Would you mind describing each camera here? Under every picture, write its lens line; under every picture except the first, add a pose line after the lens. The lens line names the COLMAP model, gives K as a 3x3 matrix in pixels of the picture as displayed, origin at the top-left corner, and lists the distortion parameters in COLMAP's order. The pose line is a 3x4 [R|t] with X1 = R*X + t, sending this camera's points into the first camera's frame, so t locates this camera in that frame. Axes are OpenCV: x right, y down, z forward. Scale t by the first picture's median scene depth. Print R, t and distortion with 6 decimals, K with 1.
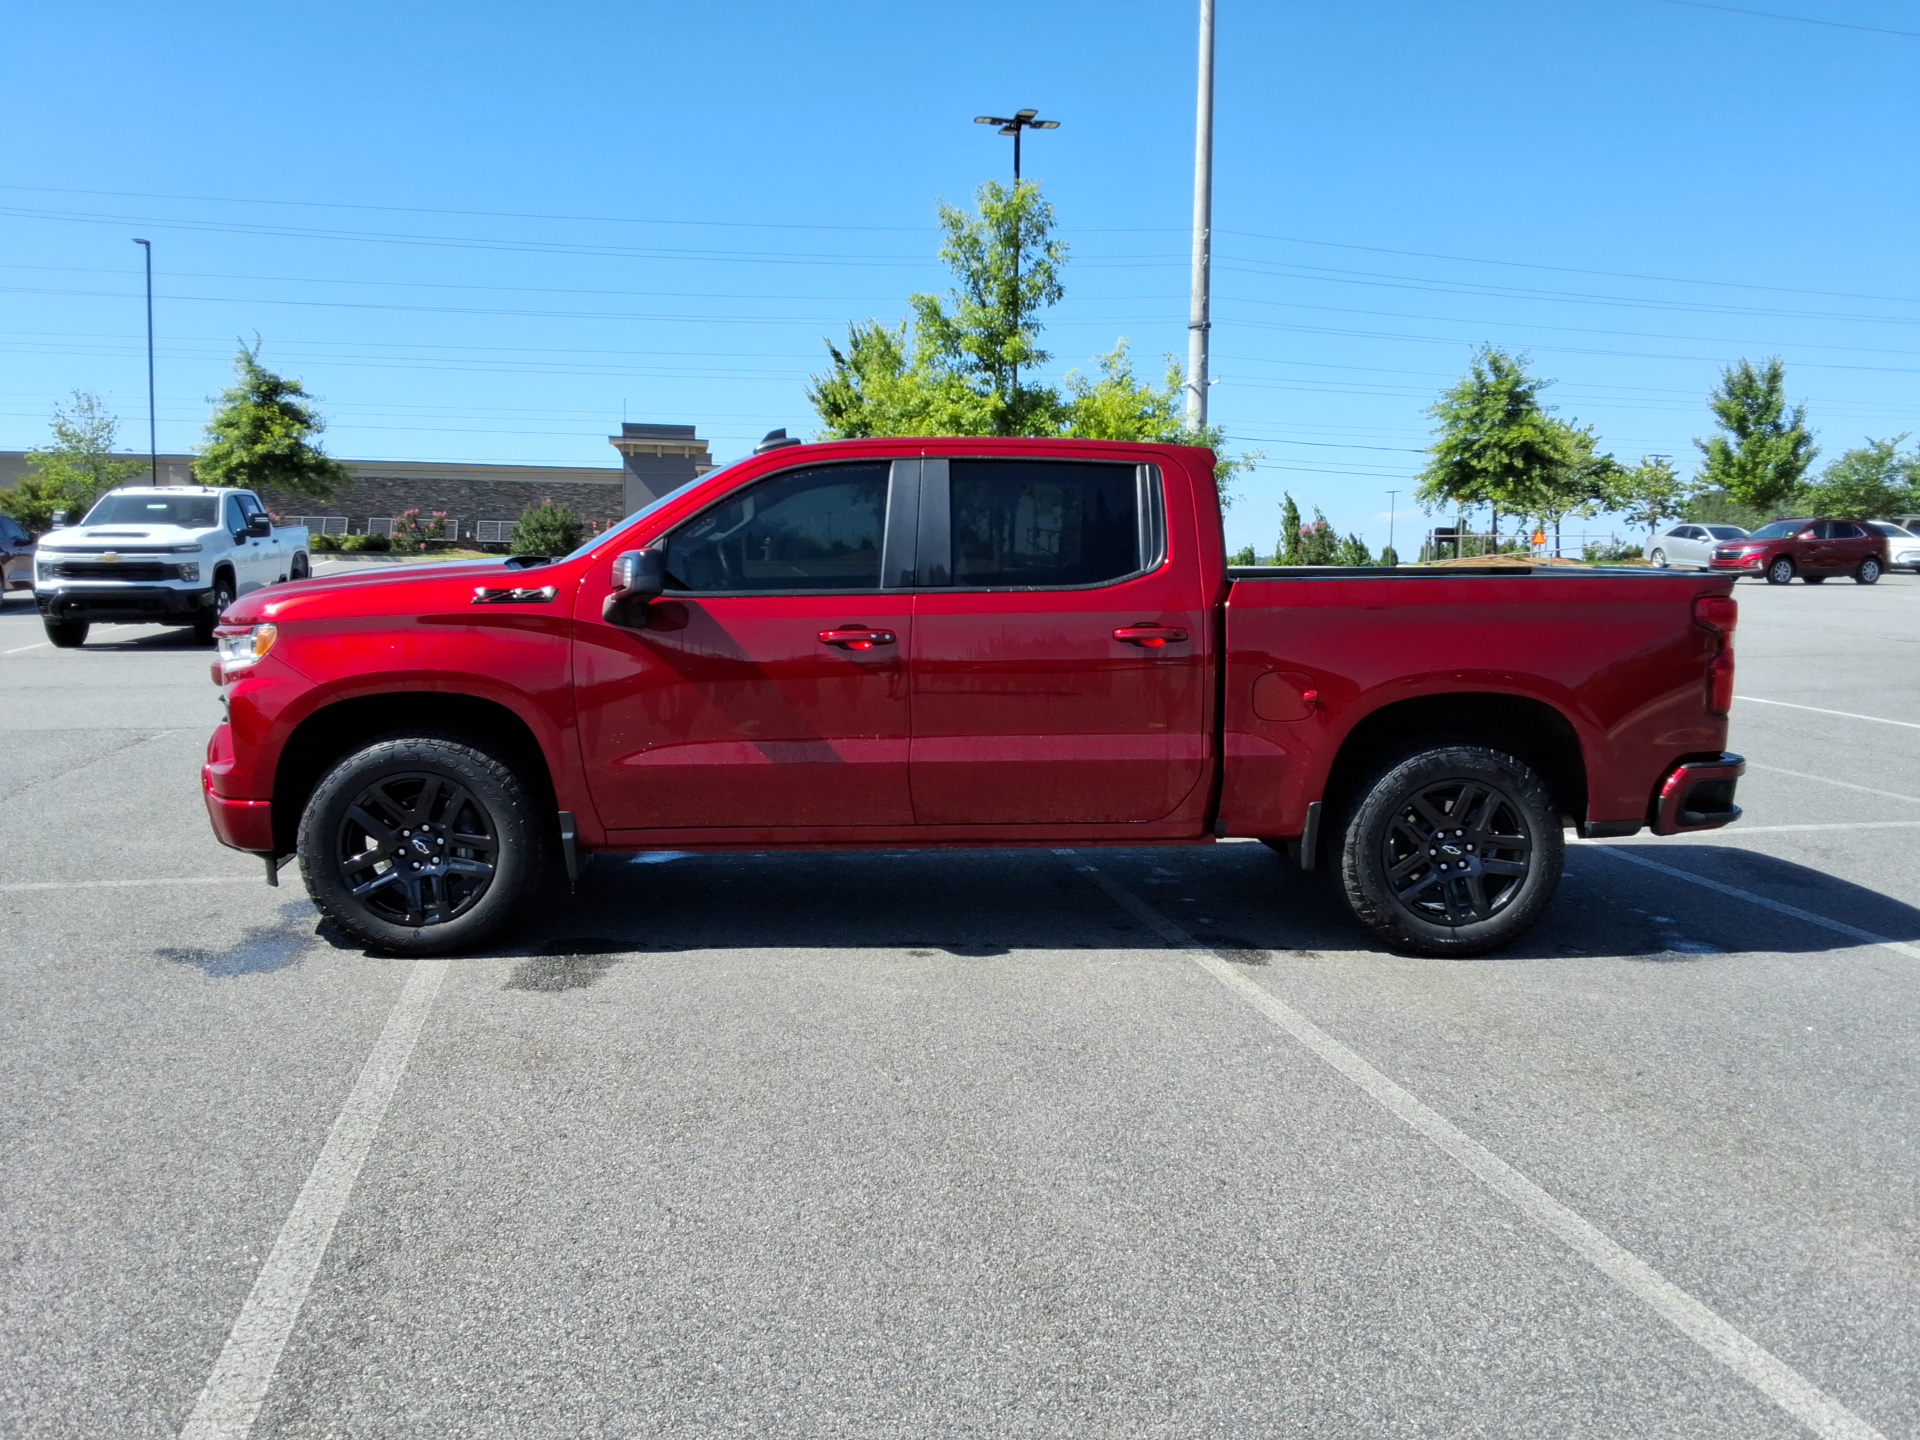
lens RADIAL K [[1529.5, 0, 973.4], [0, 1529.5, 702.1], [0, 0, 1]] dist [0.131164, -0.214322]
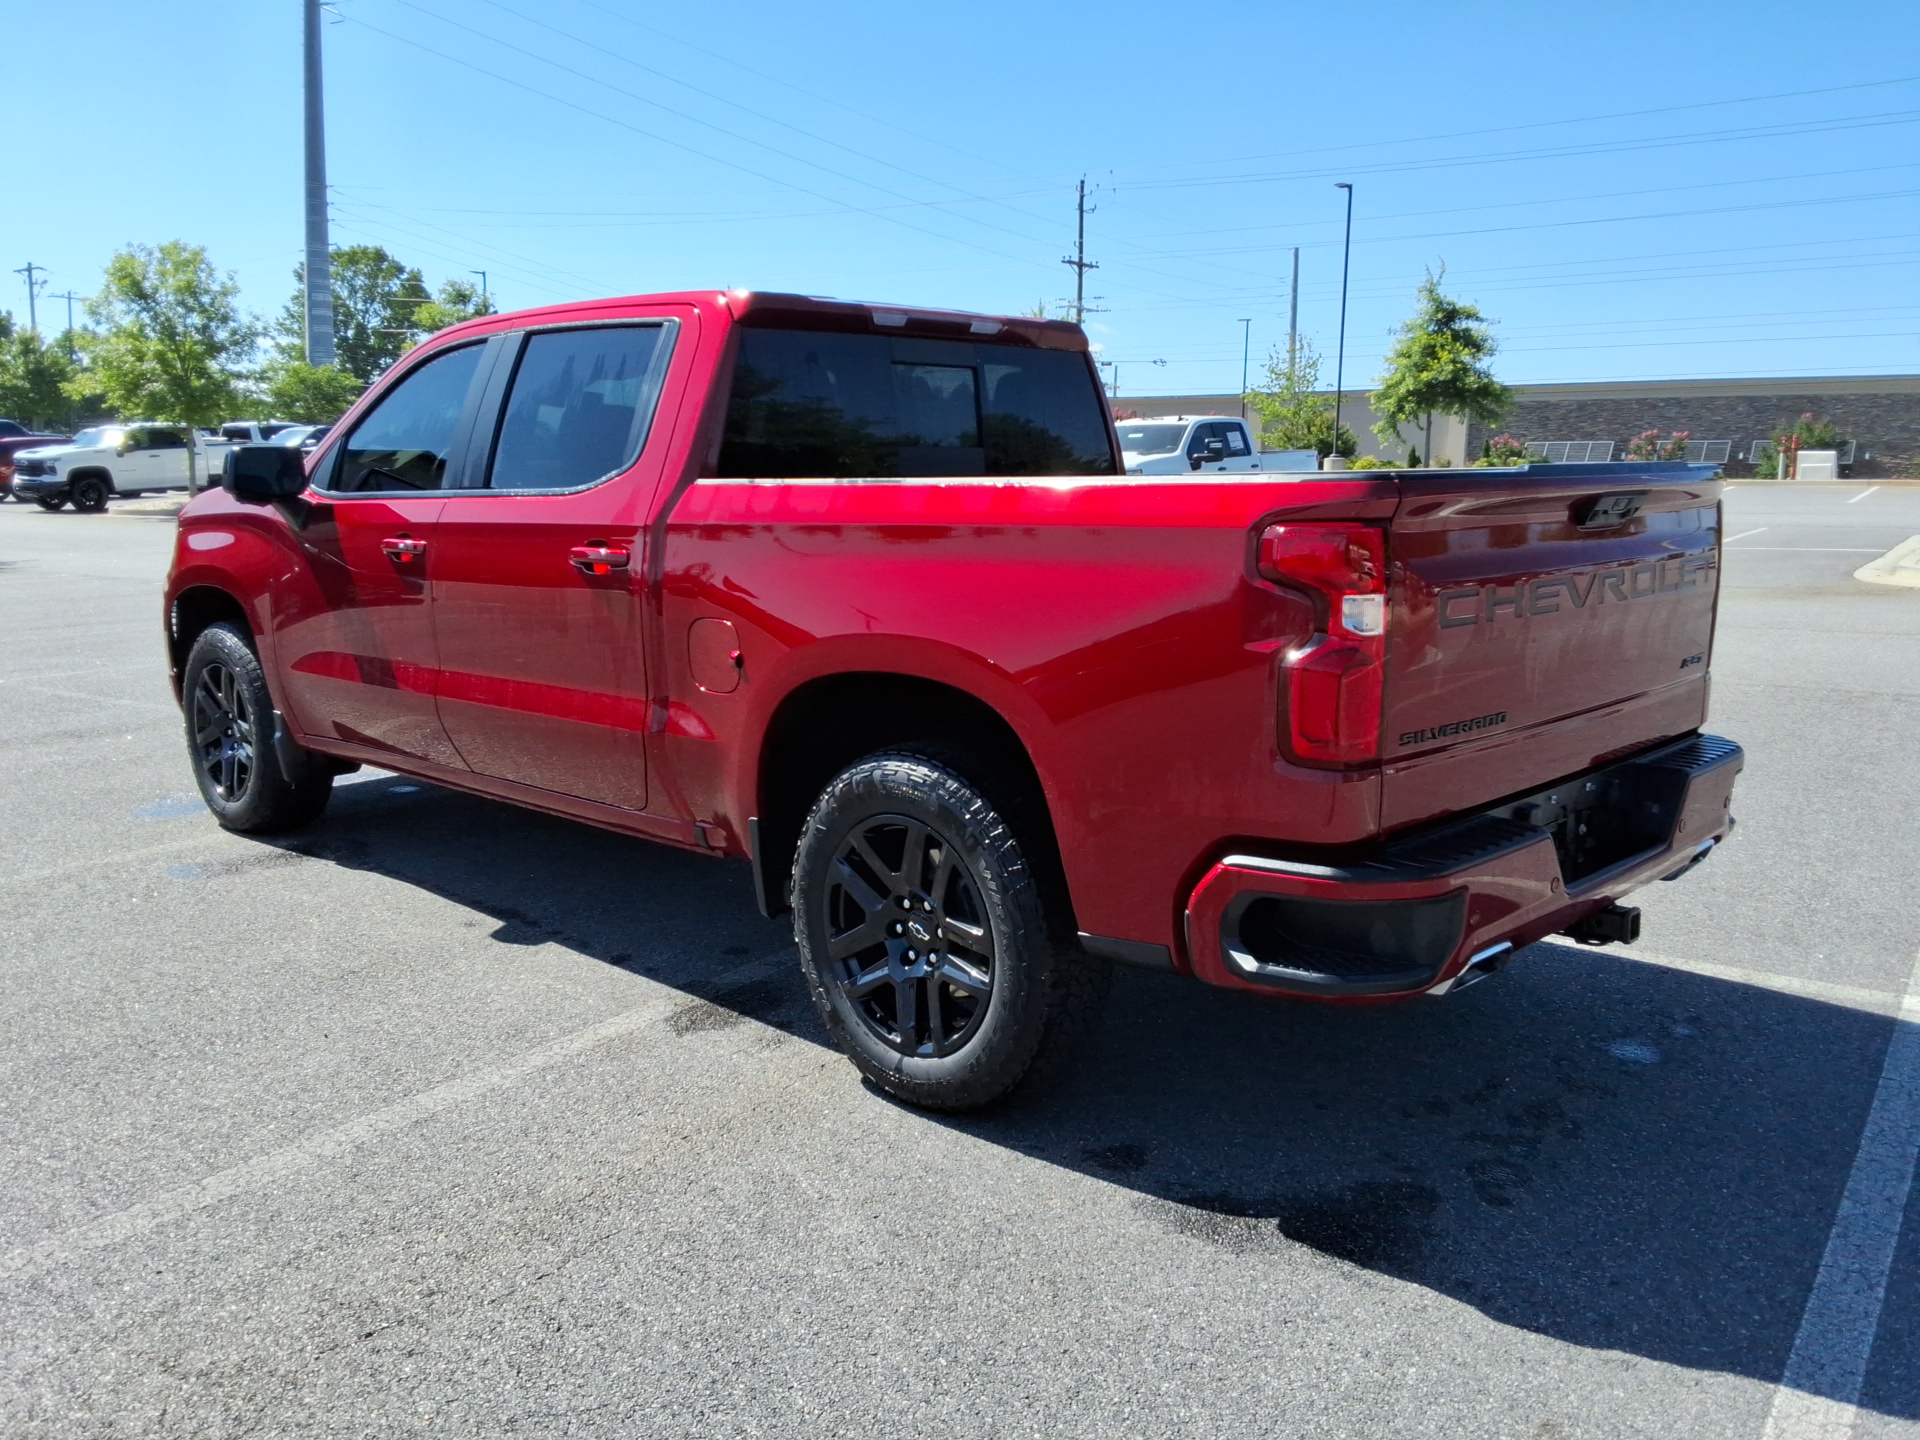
lens RADIAL K [[1529.5, 0, 973.4], [0, 1529.5, 702.1], [0, 0, 1]] dist [0.131164, -0.214322]
pose [[0.676928, 0.100003, -0.729224, 0.106864], [-0.066213, 0.994984, 0.074984, -0.005695], [0.733065, -0.002475, 0.680155, 0.086317]]
